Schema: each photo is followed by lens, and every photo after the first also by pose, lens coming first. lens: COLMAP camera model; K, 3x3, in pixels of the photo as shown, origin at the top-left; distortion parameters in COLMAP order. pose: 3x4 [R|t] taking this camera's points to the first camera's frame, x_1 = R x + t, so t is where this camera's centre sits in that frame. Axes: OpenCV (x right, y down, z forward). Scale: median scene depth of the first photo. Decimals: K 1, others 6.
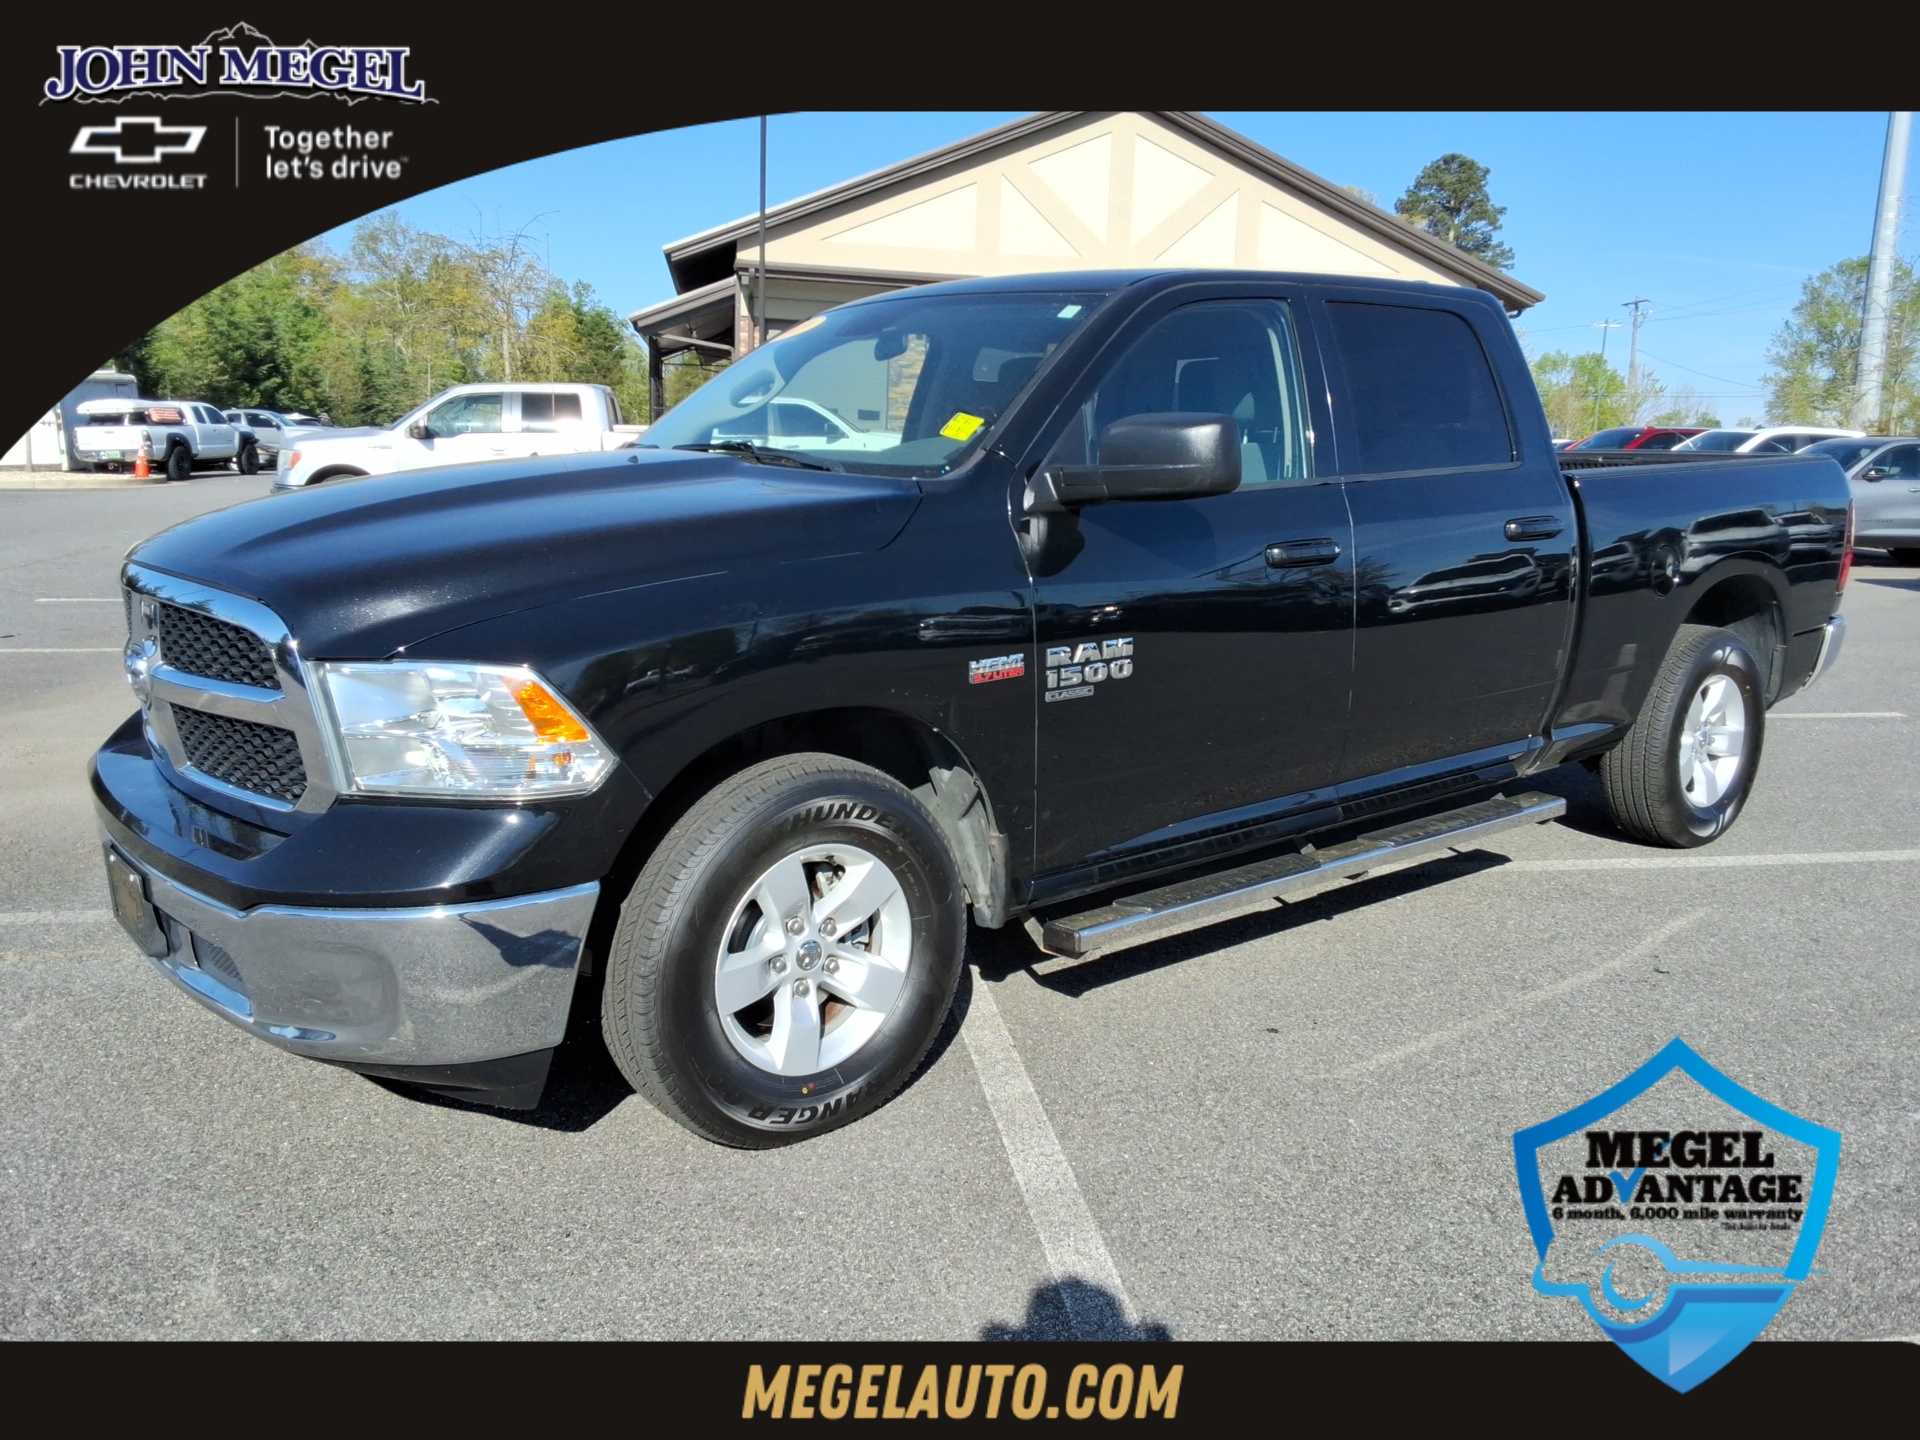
lens RADIAL K [[1525.7, 0, 948.4], [0, 1525.7, 778.2], [0, 0, 1]] dist [0.098168, -0.147534]
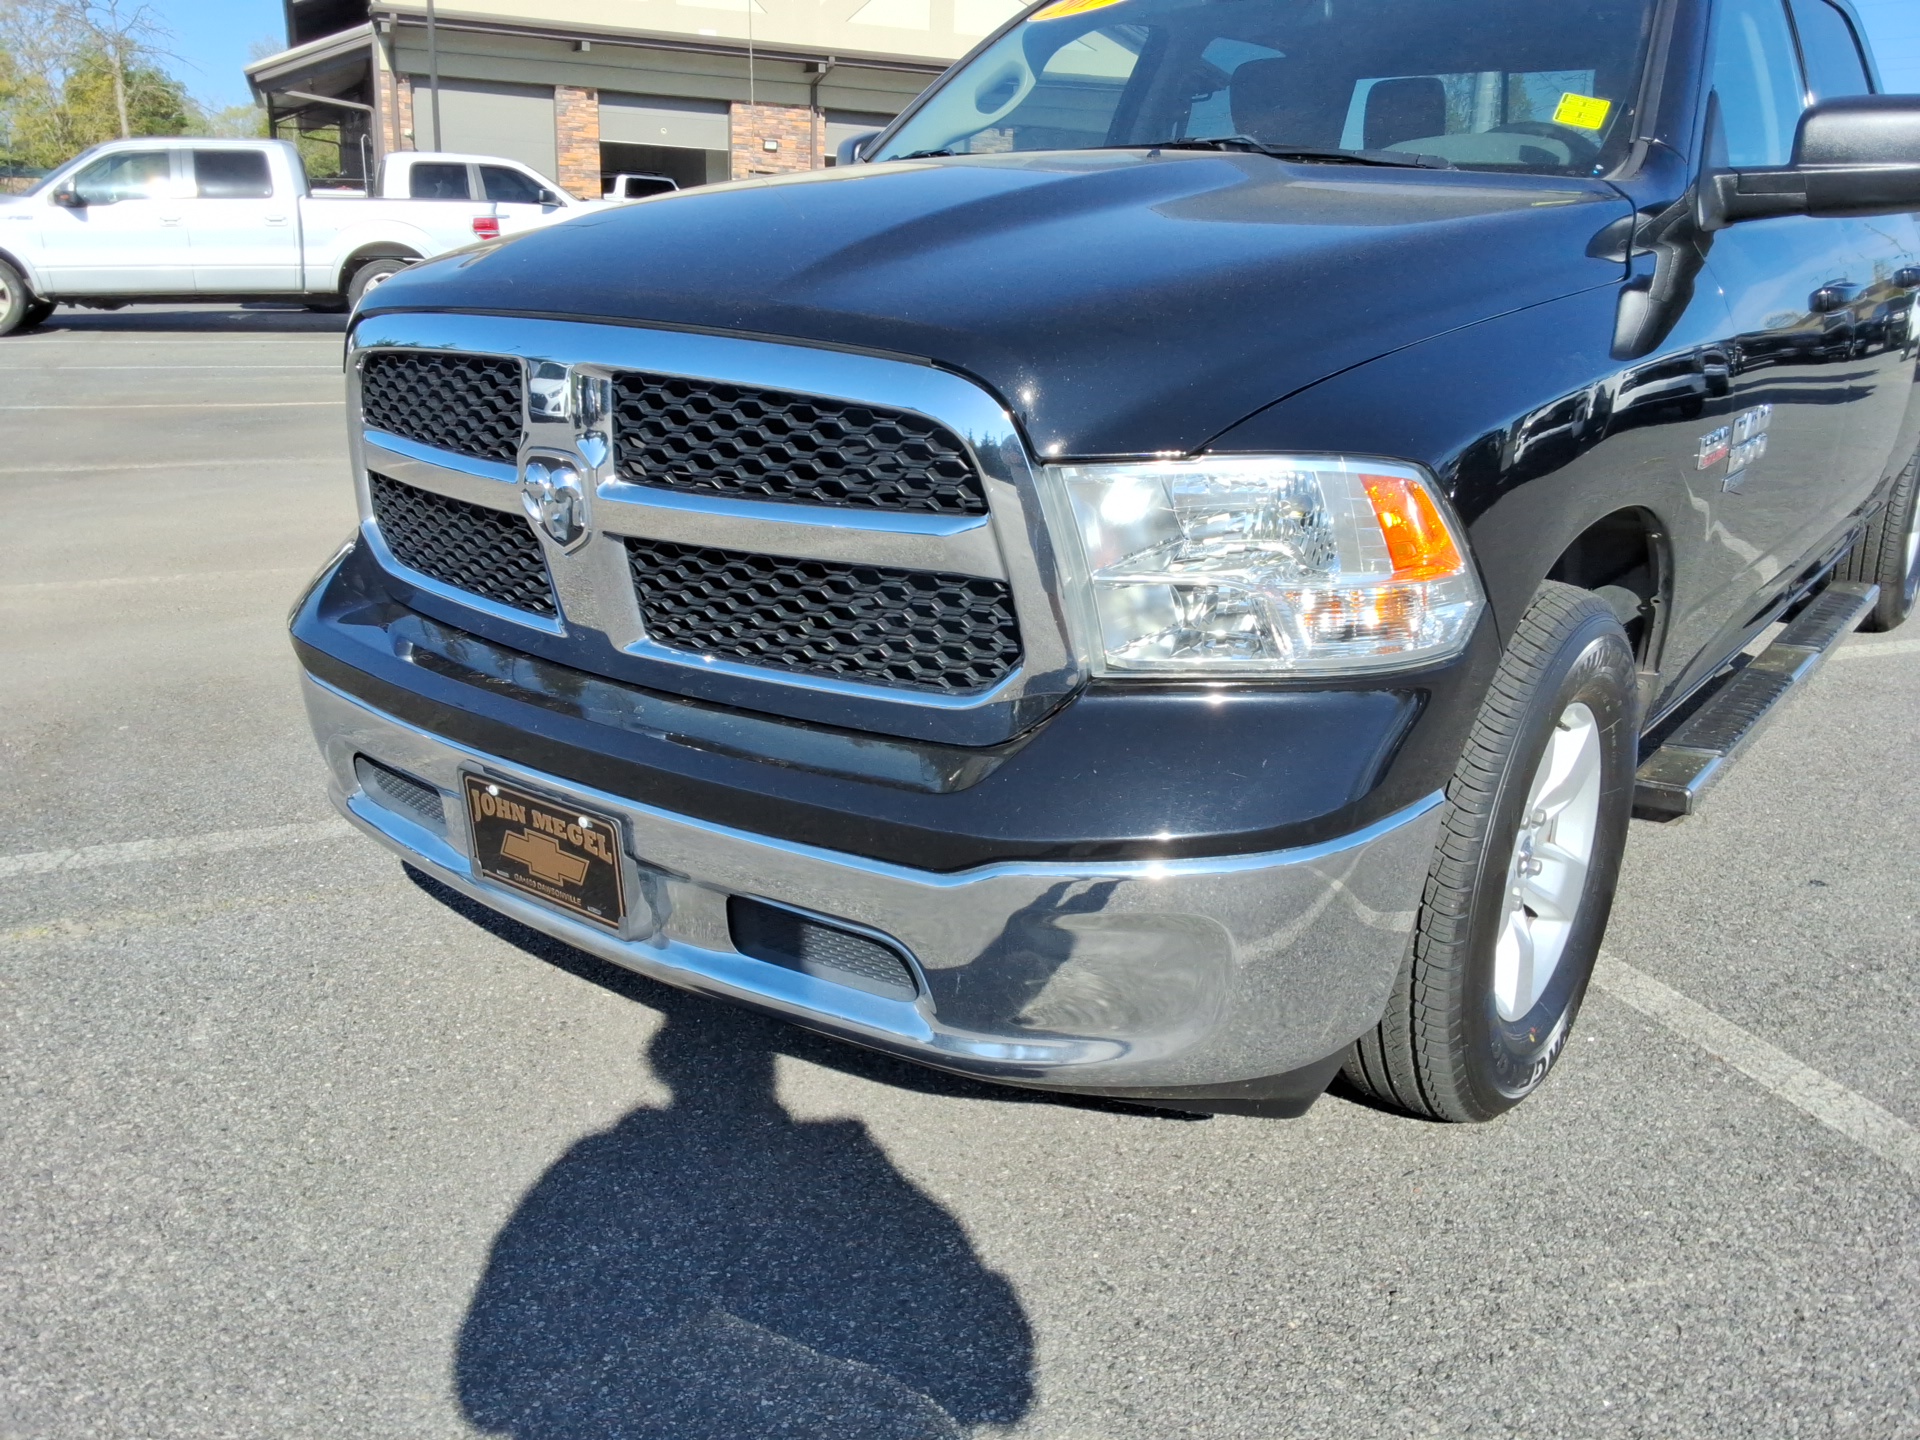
lens RADIAL K [[1525.7, 0, 929.1], [0, 1525.7, 734.7], [0, 0, 1]] dist [0.098168, -0.147534]
pose [[0.974049, -0.071520, 0.214739, -0.570457], [0.049024, 0.992906, 0.108321, -0.035886], [-0.220963, -0.094983, 0.970646, 0.397429]]
